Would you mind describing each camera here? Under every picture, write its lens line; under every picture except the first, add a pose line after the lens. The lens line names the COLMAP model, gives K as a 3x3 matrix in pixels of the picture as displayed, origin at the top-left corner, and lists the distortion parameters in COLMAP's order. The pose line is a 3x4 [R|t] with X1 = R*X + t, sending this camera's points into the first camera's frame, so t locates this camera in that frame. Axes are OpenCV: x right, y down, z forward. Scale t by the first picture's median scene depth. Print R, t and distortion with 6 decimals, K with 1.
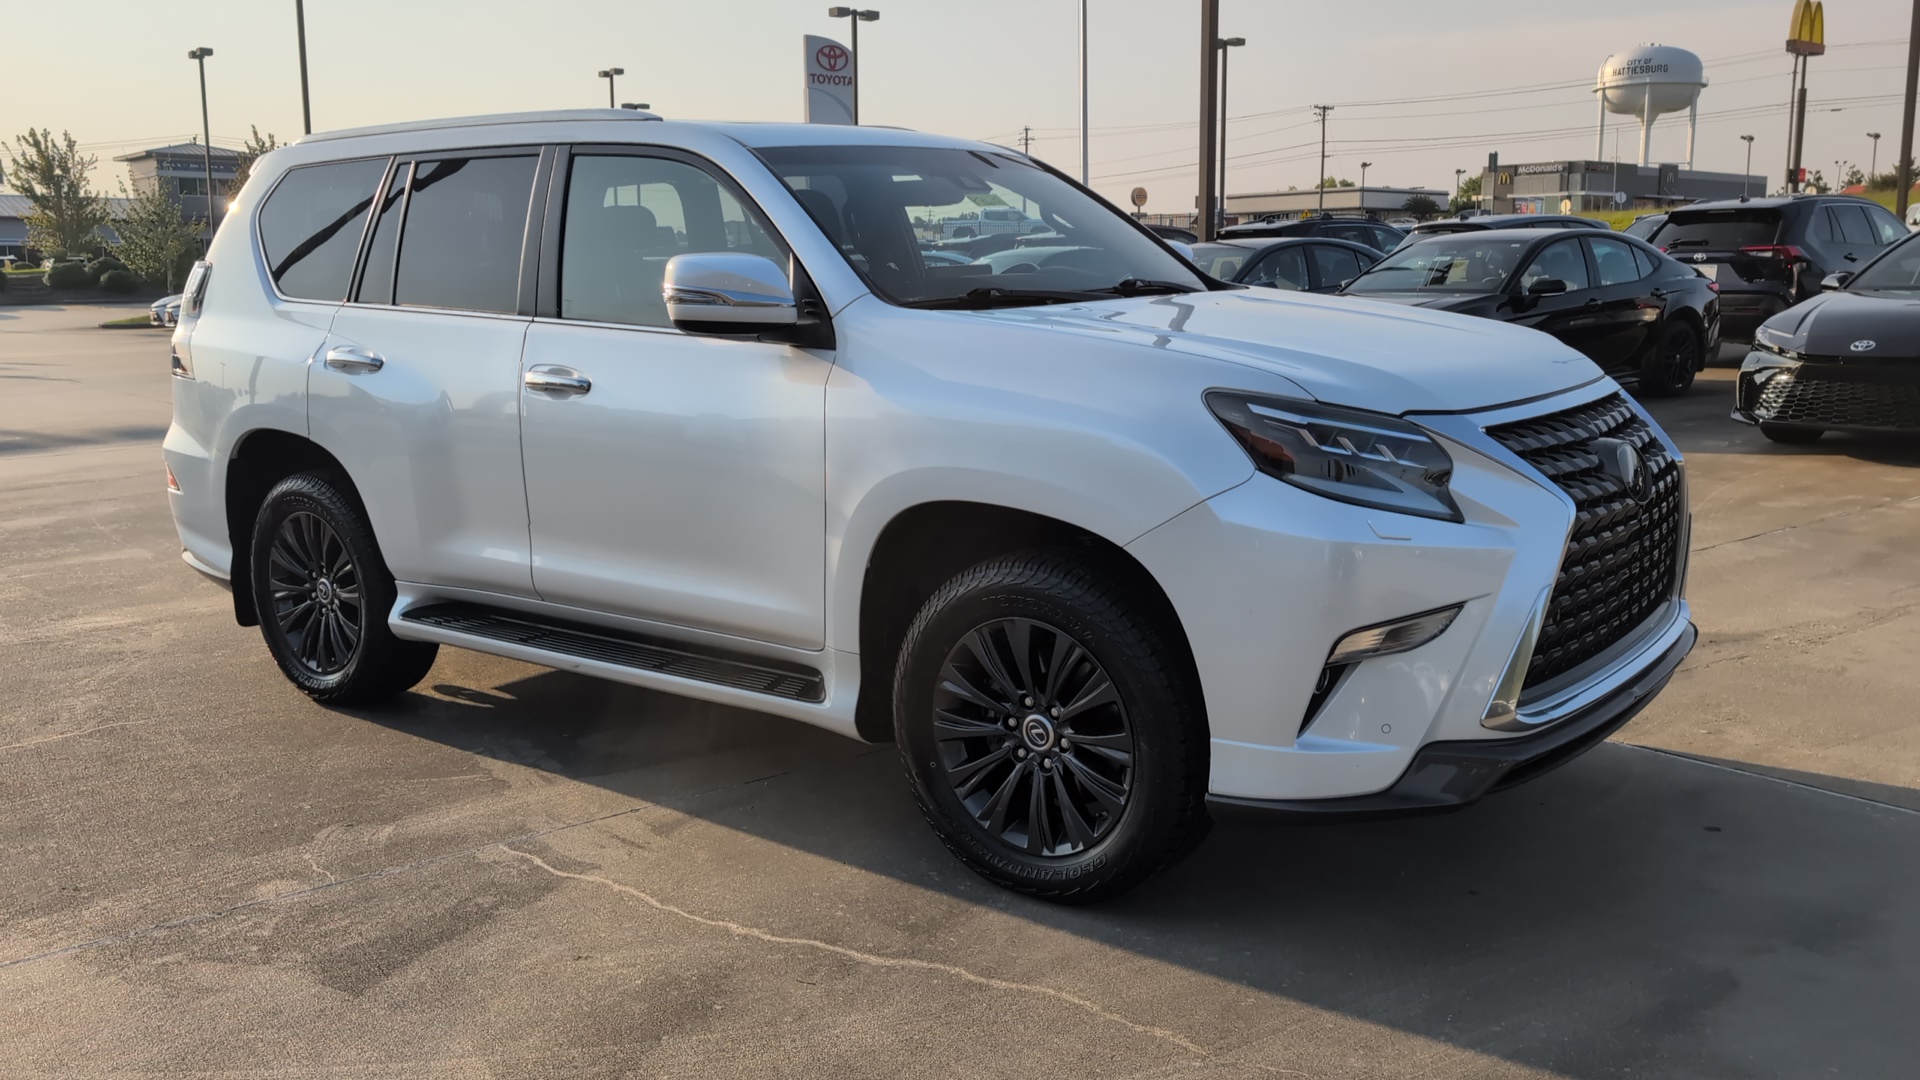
lens RADIAL K [[1628.4, 0, 960.0], [0, 1628.4, 540.0], [0, 0, 1]] dist [0.010618, -0.003423]
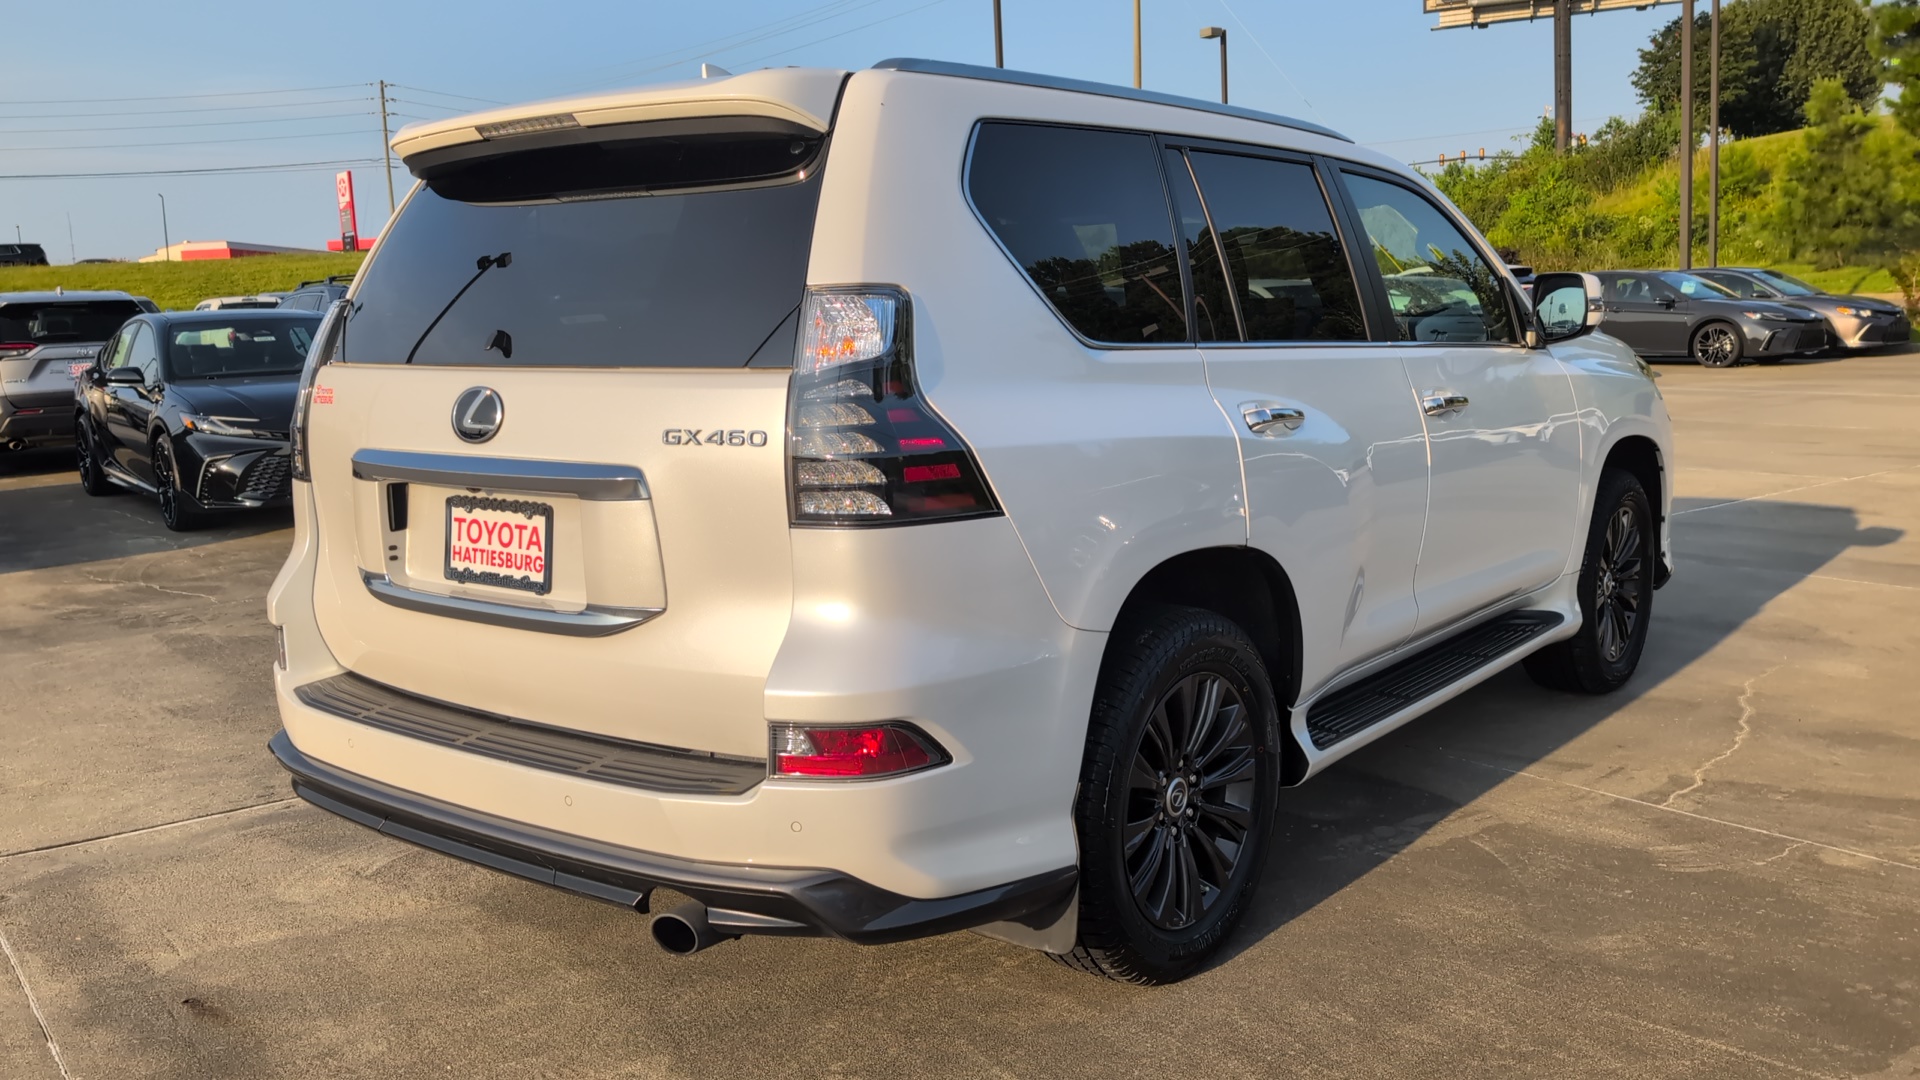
lens RADIAL K [[1628.4, 0, 960.0], [0, 1628.4, 540.0], [0, 0, 1]] dist [0.010618, -0.003423]
pose [[-0.015316, -0.121475, 0.992476, -1.201232], [0.194179, 0.973334, 0.122129, -0.192154], [-0.980846, 0.194589, 0.008680, 1.262444]]
